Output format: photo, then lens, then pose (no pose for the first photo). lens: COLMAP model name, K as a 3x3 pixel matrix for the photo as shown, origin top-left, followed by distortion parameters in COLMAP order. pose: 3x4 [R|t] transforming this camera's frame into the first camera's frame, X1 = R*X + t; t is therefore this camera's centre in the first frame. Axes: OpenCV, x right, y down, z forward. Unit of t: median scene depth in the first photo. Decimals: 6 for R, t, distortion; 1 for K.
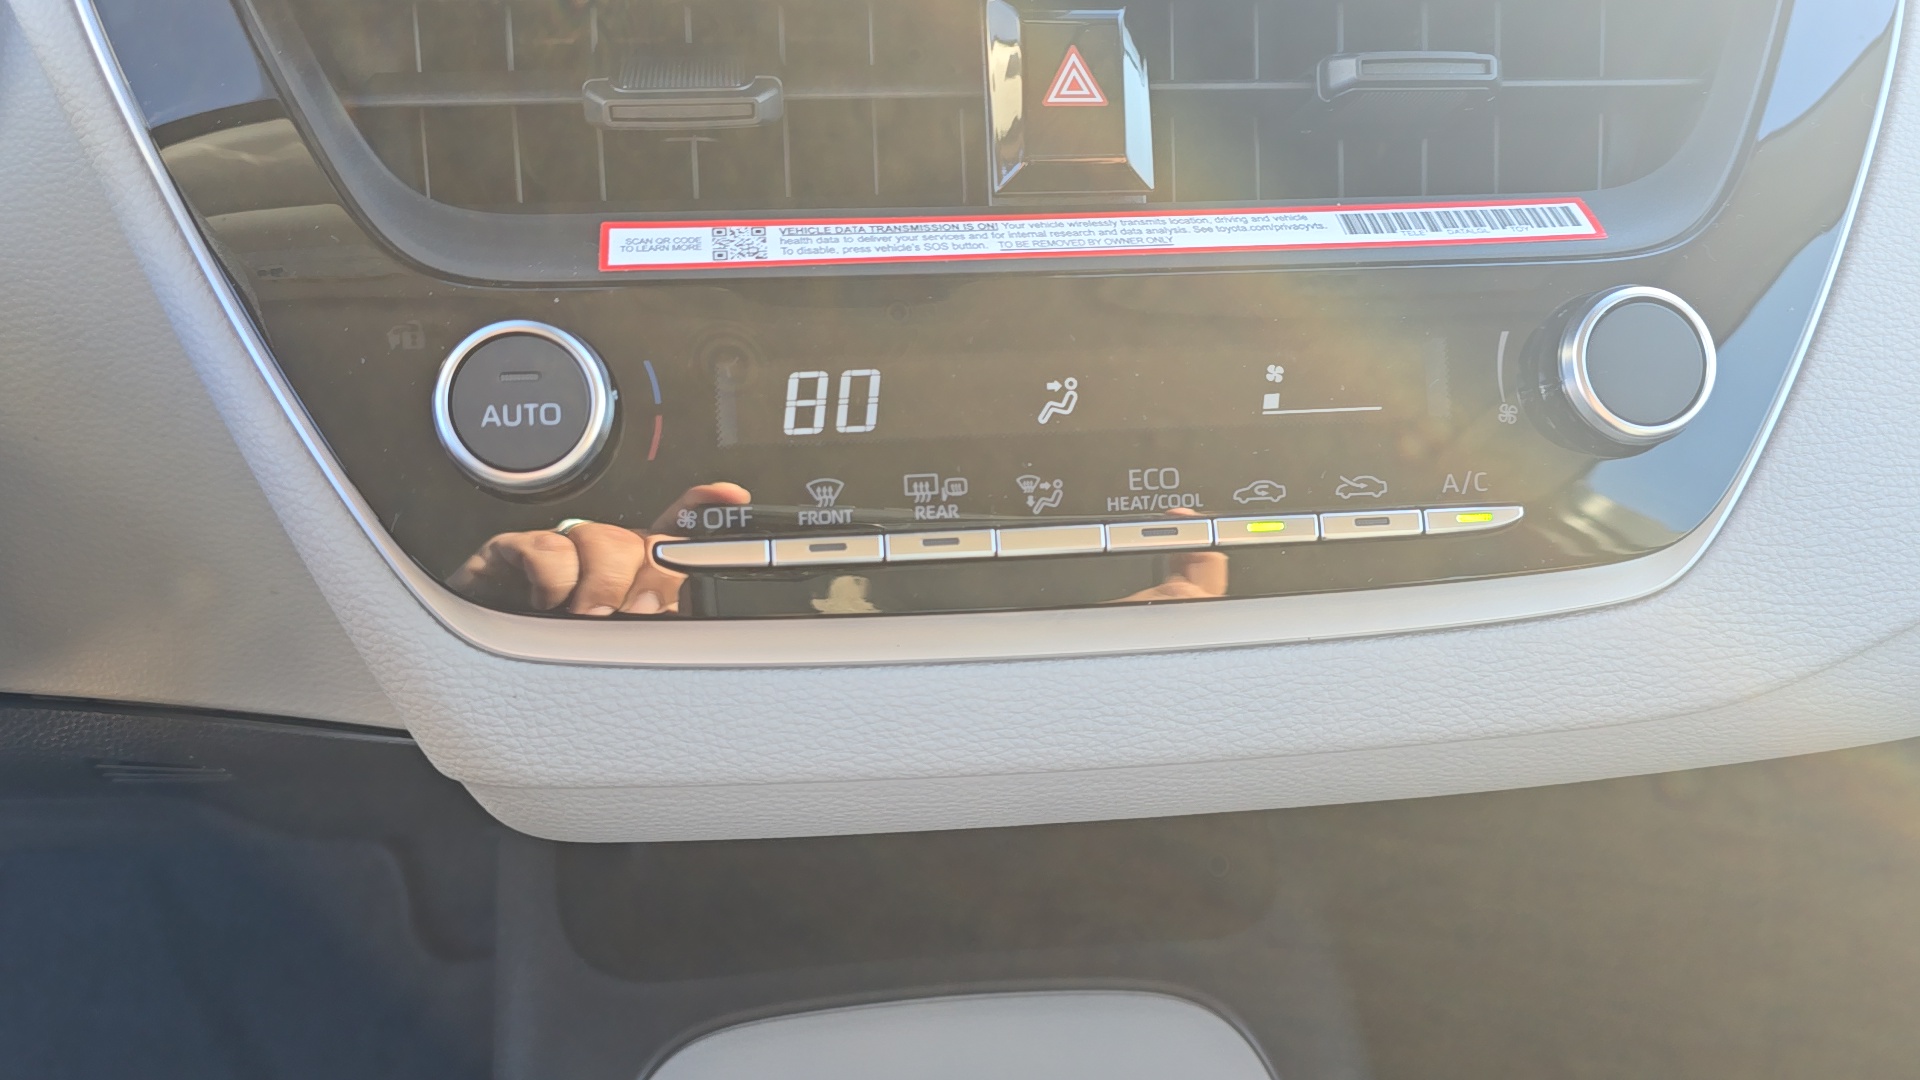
lens RADIAL K [[1599.7, 0, 978.3], [0, 1599.7, 483.1], [0, 0, 1]] dist [-0.006403, 0.006245]
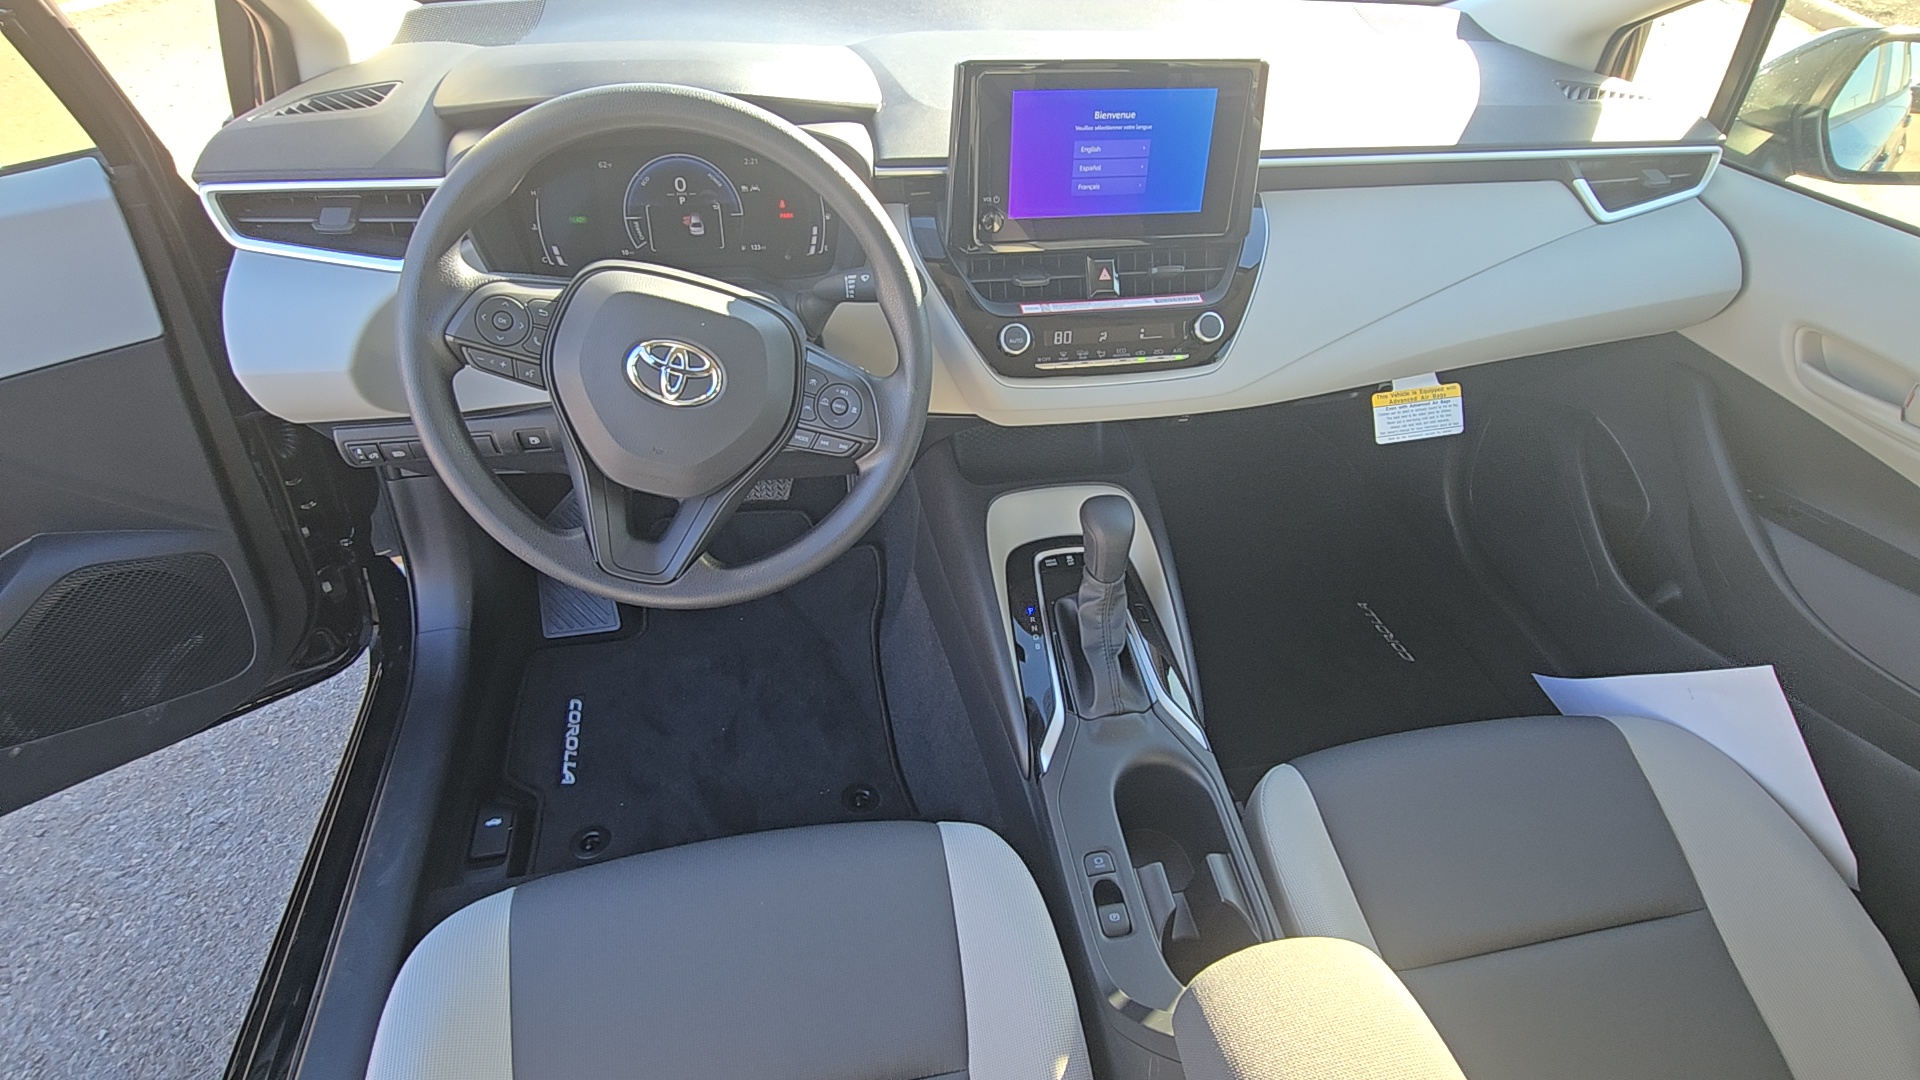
lens RADIAL K [[974.8, 0, 975.4], [0, 974.8, 545.9], [0, 0, 1]] dist [-0.002934, 0.004707]
pose [[0.994979, -0.042391, 0.090668, -0.701863], [0.029791, 0.990252, 0.136067, 0.185821], [-0.095552, -0.132683, 0.986542, -2.273914]]
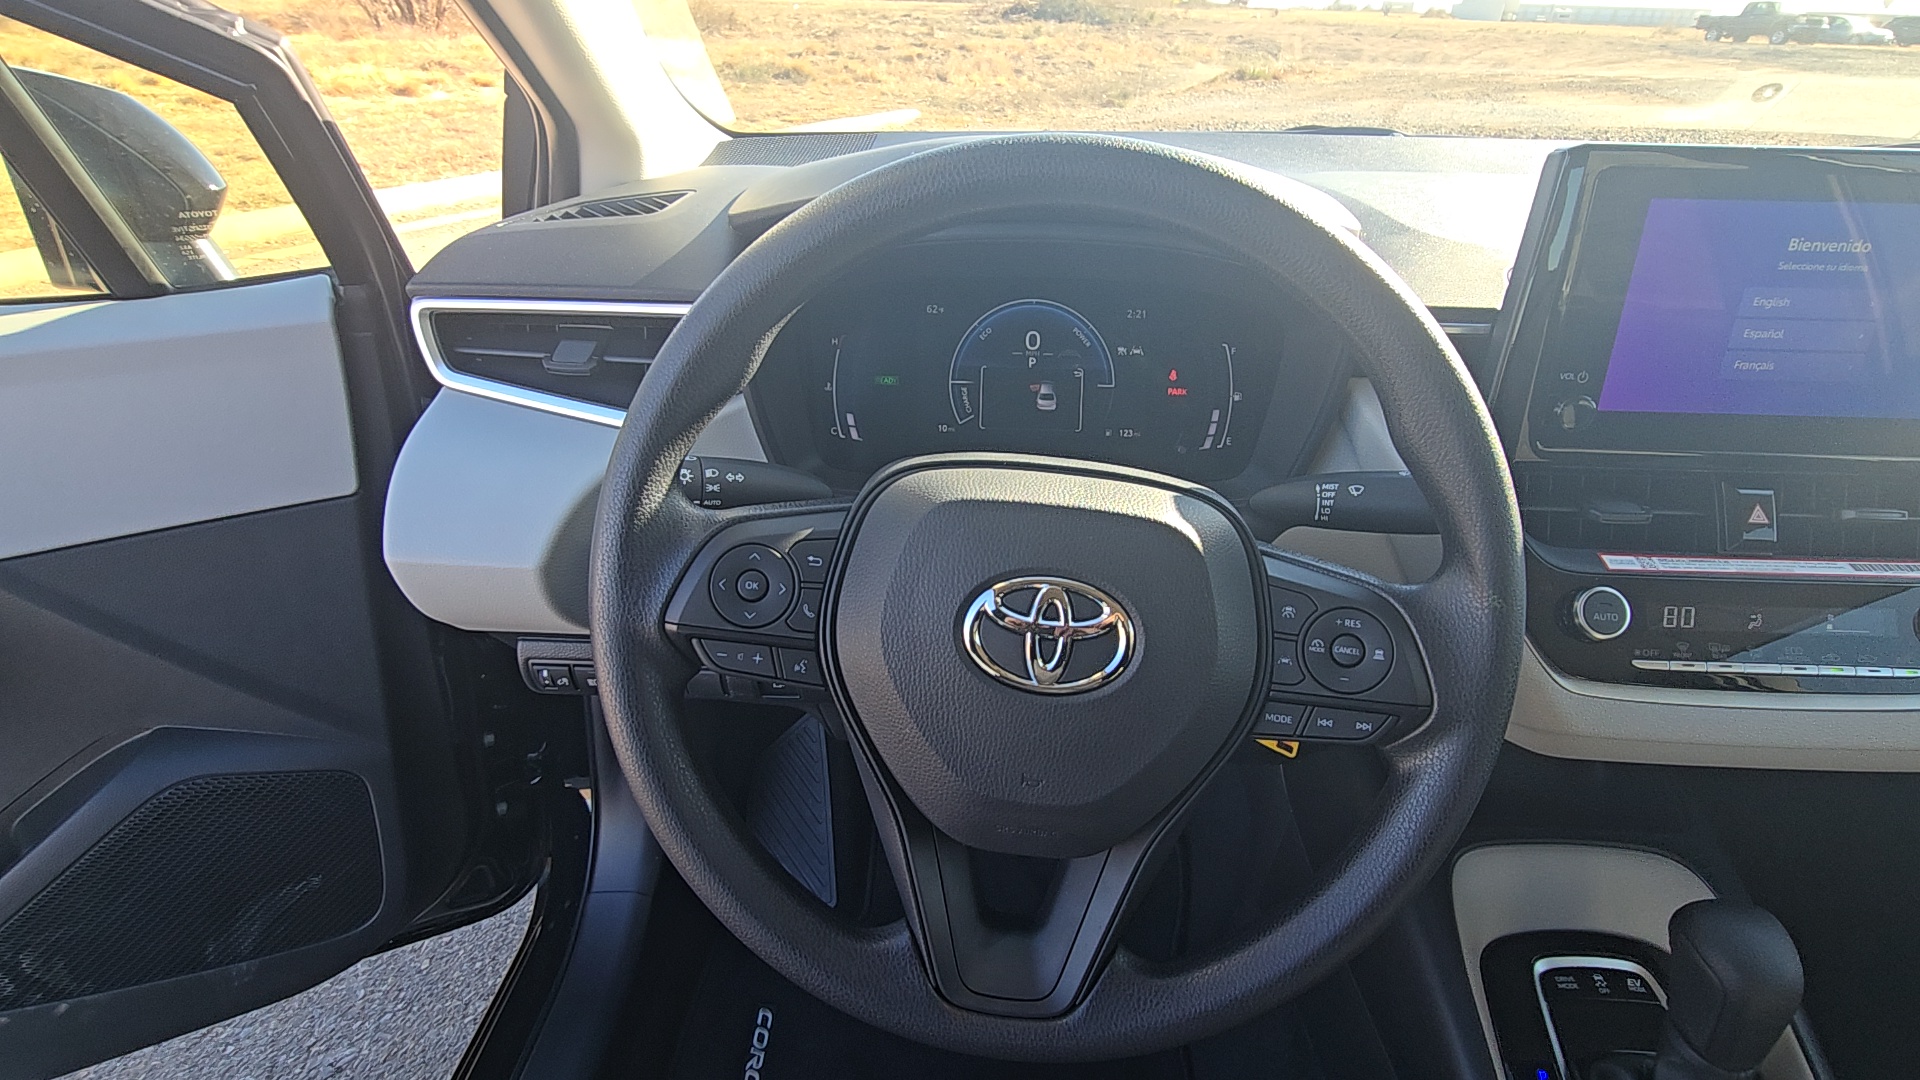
lens RADIAL K [[974.8, 0, 977.9], [0, 974.8, 542.6], [0, 0, 1]] dist [-0.002934, 0.004707]
pose [[0.991091, 0.062999, -0.117348, -1.189683], [-0.070921, 0.995388, -0.064601, 0.022361], [0.112737, 0.072348, 0.990987, -0.986358]]
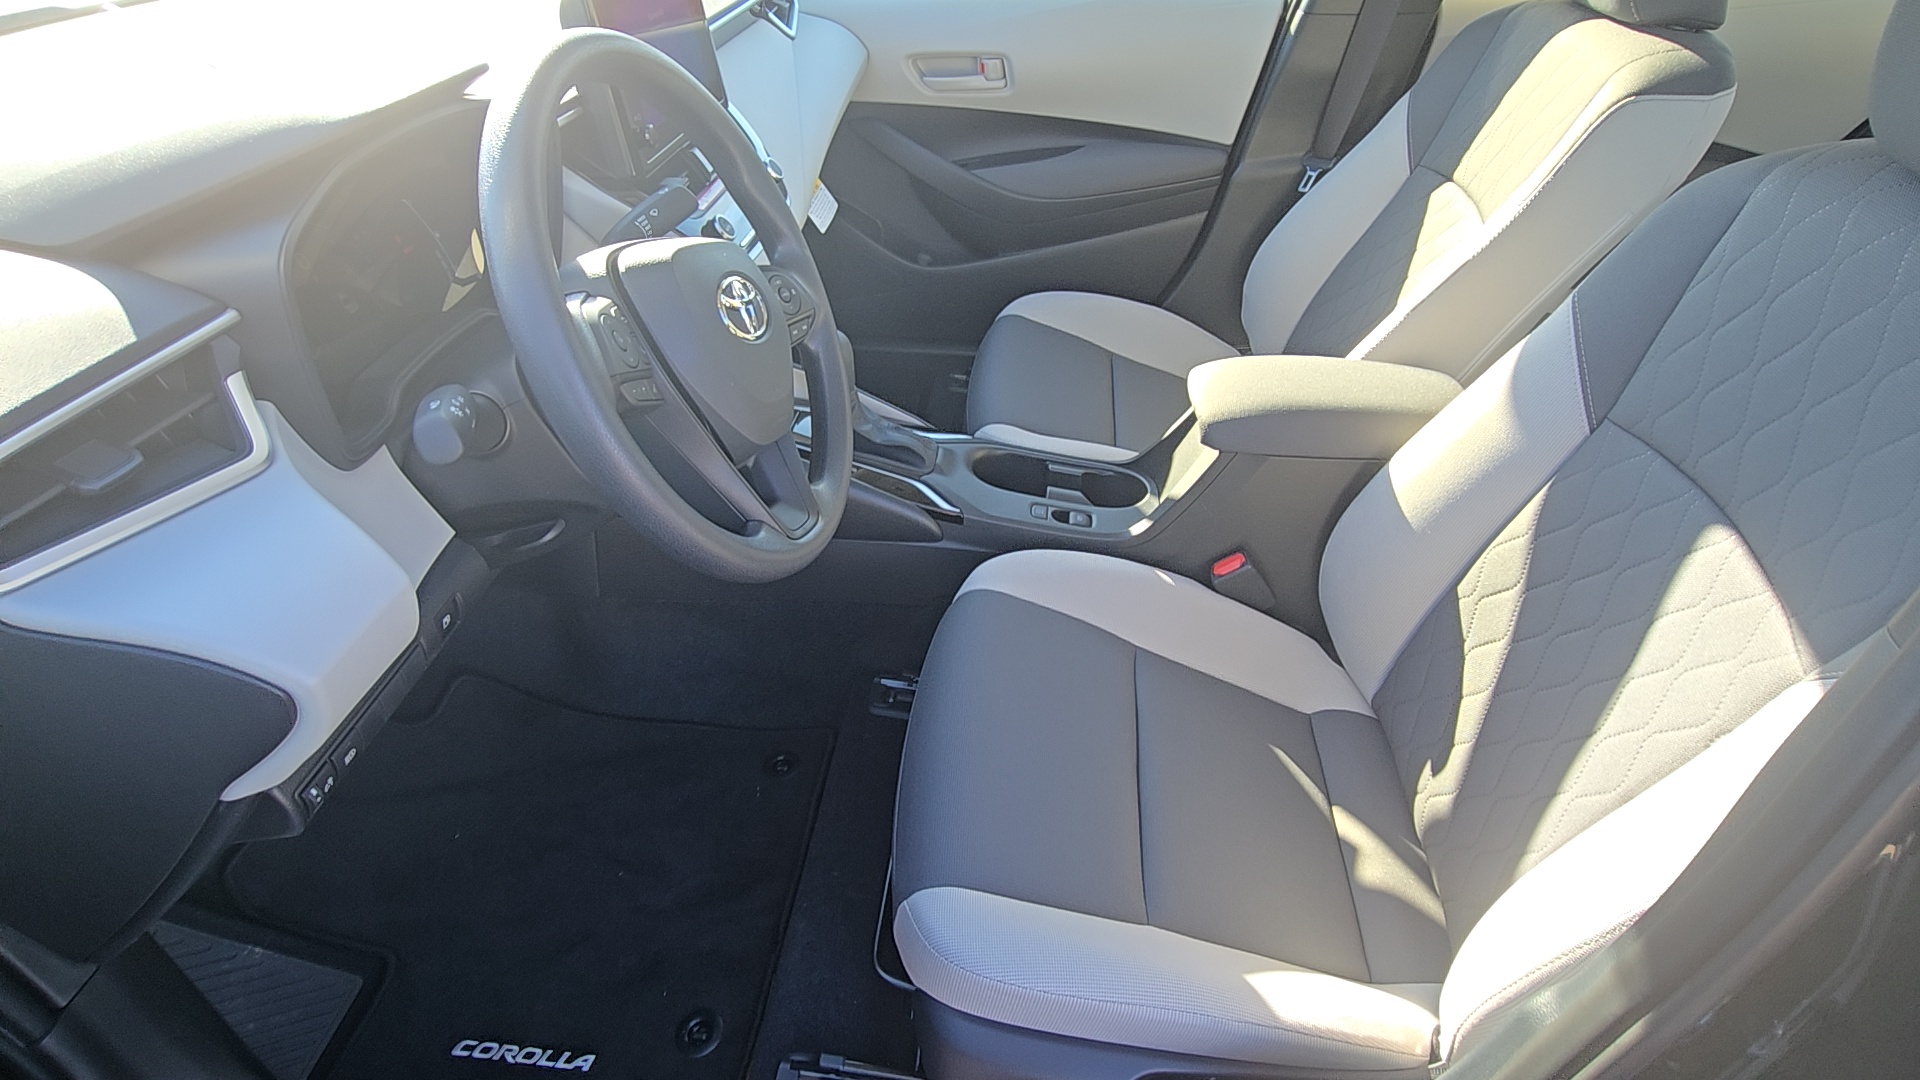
lens RADIAL K [[974.8, 0, 955.0], [0, 974.8, 545.6], [0, 0, 1]] dist [-0.002934, 0.004707]
pose [[0.203599, -0.609575, 0.766137, -3.427850], [0.524635, 0.728621, 0.440306, -0.314653], [-0.826623, 0.312297, 0.468151, -1.012763]]
